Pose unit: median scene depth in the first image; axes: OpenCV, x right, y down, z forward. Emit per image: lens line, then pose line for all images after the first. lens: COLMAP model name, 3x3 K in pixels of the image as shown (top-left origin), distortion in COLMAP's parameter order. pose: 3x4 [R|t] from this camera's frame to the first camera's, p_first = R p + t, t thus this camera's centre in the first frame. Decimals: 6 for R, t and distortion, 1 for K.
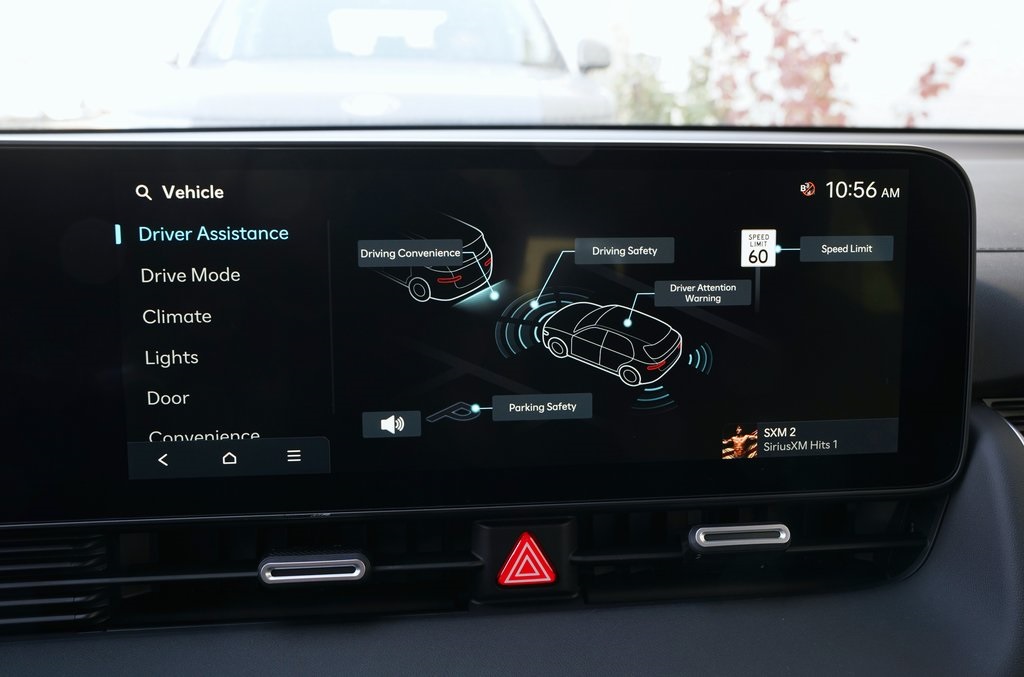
lens RADIAL K [[950.8, 0, 512.0], [0, 950.8, 338.5], [0, 0, 1]] dist [-0.019882, -0.001956]
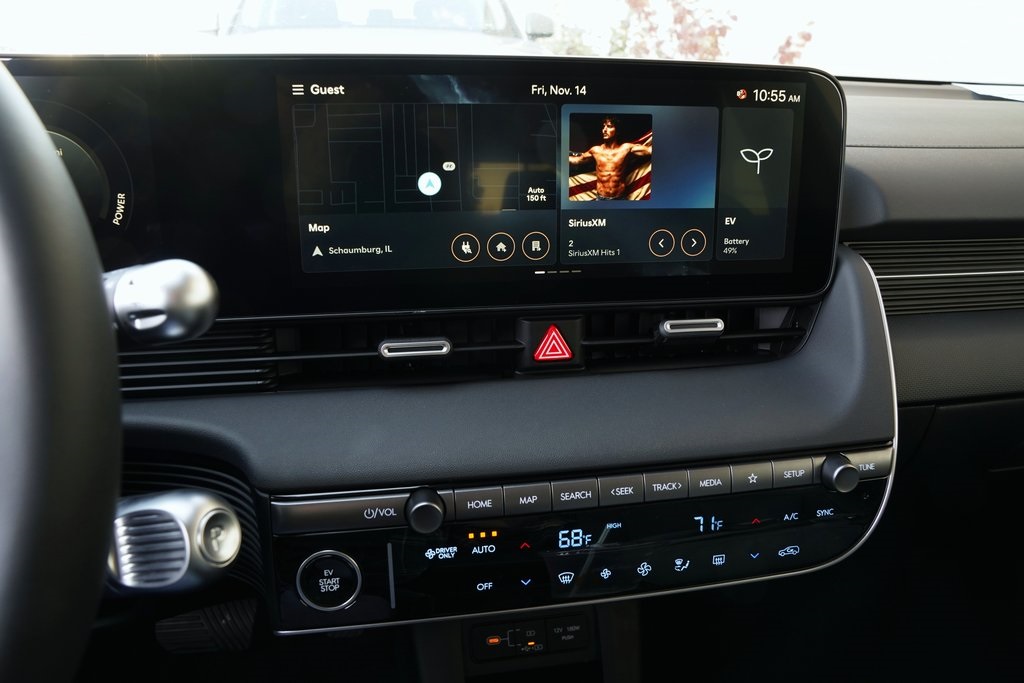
lens RADIAL K [[712.5, 0, 514.7], [0, 712.5, 340.0], [0, 0, 1]] dist [-0.129314, 0.095594]
pose [[0.998287, -0.011879, 0.057284, -0.110044], [0.004301, 0.991421, 0.130635, 0.080022], [-0.058344, -0.130165, 0.989774, -0.111909]]
